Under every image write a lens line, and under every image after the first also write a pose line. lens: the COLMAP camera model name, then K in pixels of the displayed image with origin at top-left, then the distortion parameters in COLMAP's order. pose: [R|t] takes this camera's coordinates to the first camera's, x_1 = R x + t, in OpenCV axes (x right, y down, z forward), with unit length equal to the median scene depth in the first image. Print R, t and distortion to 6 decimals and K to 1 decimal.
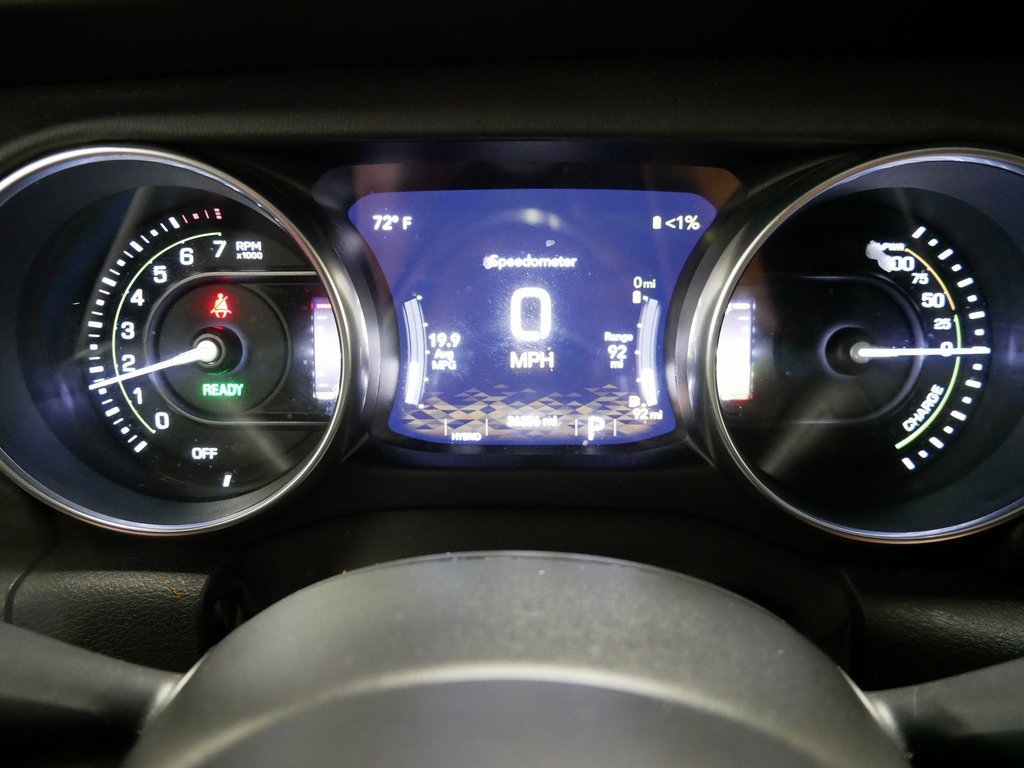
lens RADIAL K [[731.7, 0, 513.8], [0, 731.7, 391.4], [0, 0, 1]] dist [-0.053276, 0.026052]
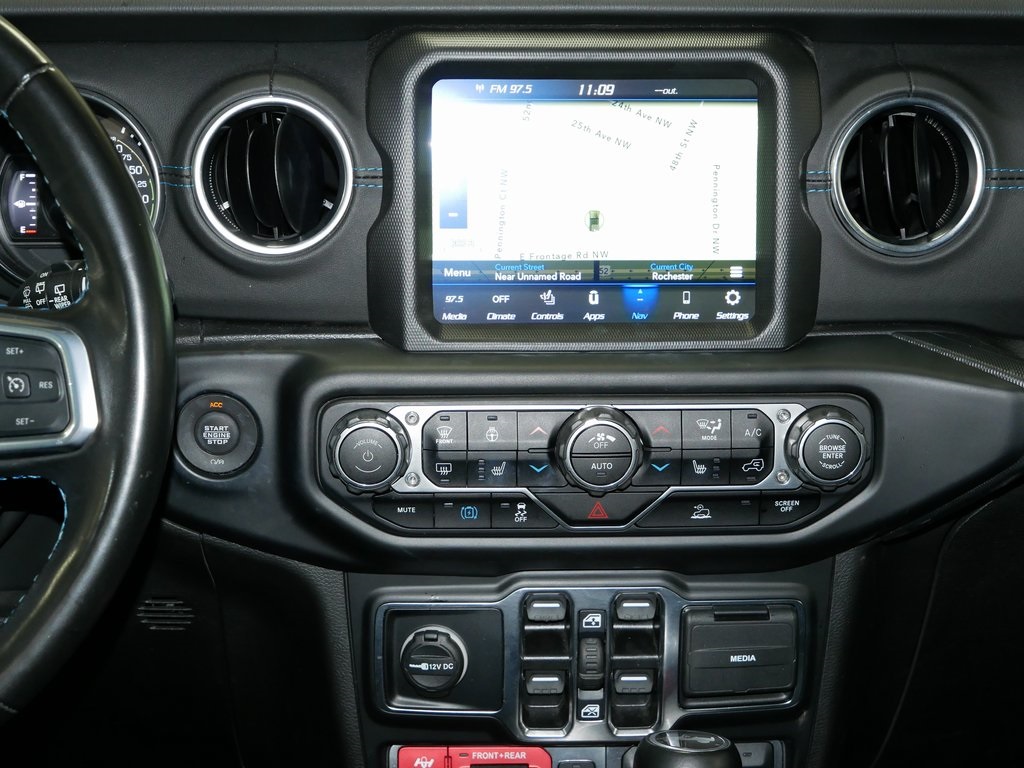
lens RADIAL K [[1830.8, 0, 510.4], [0, 1830.8, 394.1], [0, 0, 1]] dist [0.037127, 0.000000]
pose [[0.998701, -0.004998, 0.050704, 1.221837], [0.008613, 0.997415, -0.071332, 0.700620], [-0.050217, 0.071676, 0.996163, -3.238628]]
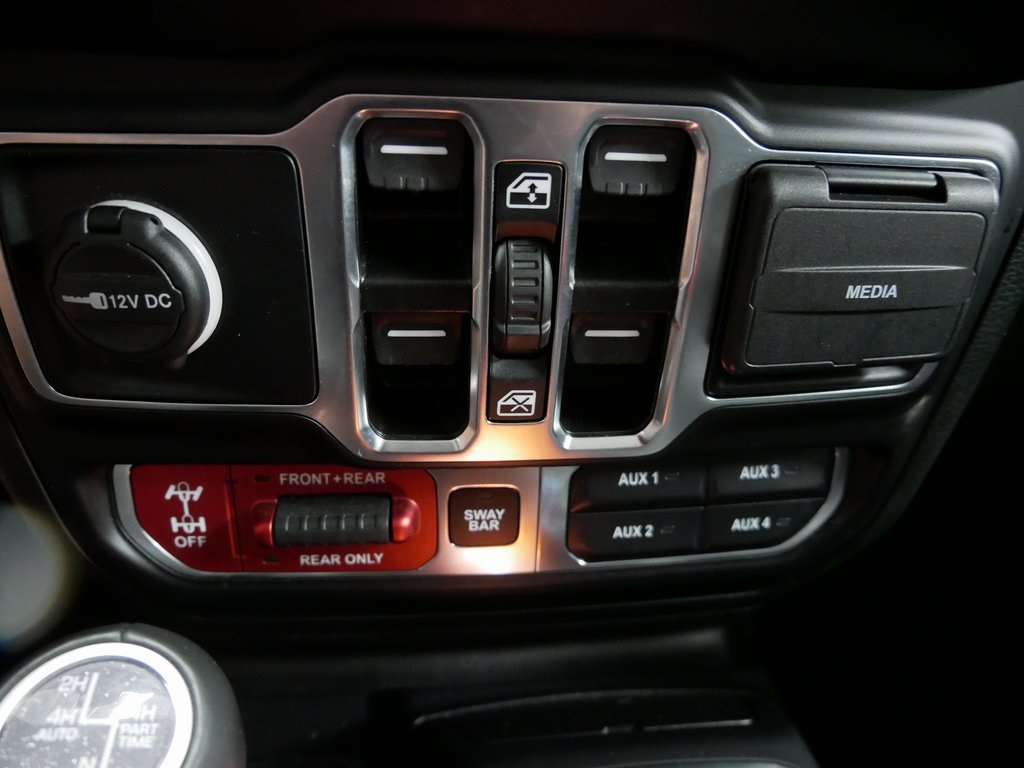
lens RADIAL K [[731.7, 0, 514.3], [0, 731.7, 390.6], [0, 0, 1]] dist [-0.053276, 0.026052]
pose [[0.991178, -0.015147, 0.131671, 1.509138], [-0.008320, 0.984377, 0.175874, 0.977364], [-0.132278, -0.175418, 0.975567, 0.217884]]
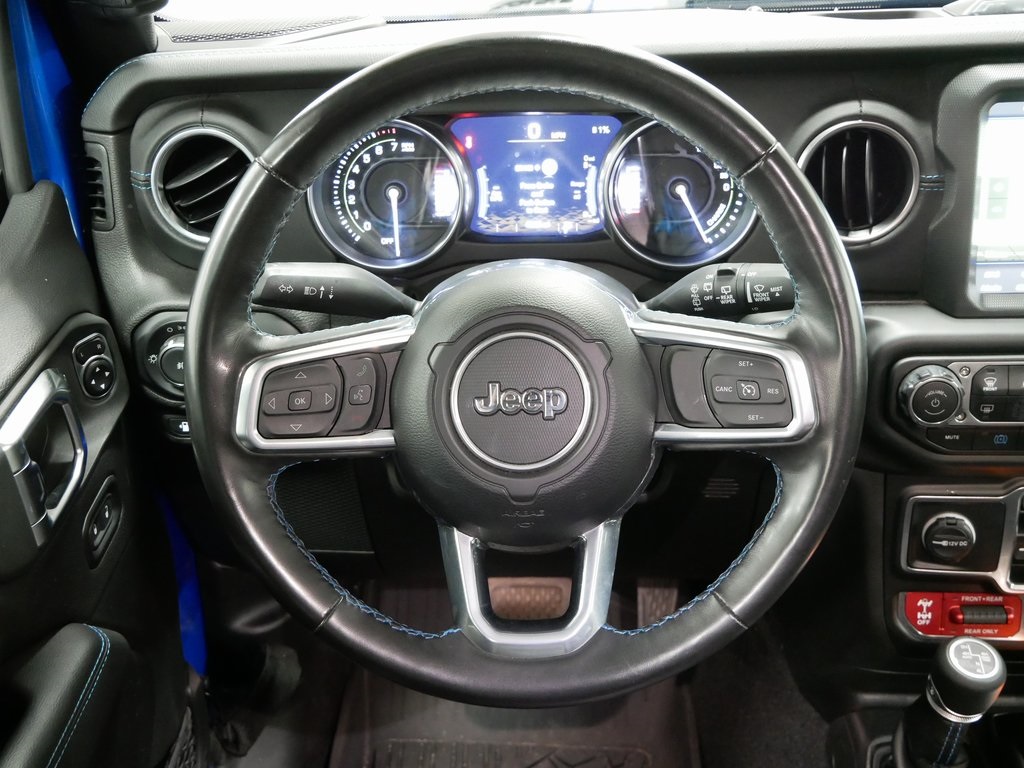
lens RADIAL K [[1339.8, 0, 514.1], [0, 1339.8, 387.7], [0, 0, 1]] dist [0.026434, 0.000000]
pose [[0.999482, -0.011821, -0.029924, 0.070989], [0.014909, 0.994344, 0.105154, 0.107456], [0.028511, -0.105546, 0.994006, -3.102013]]
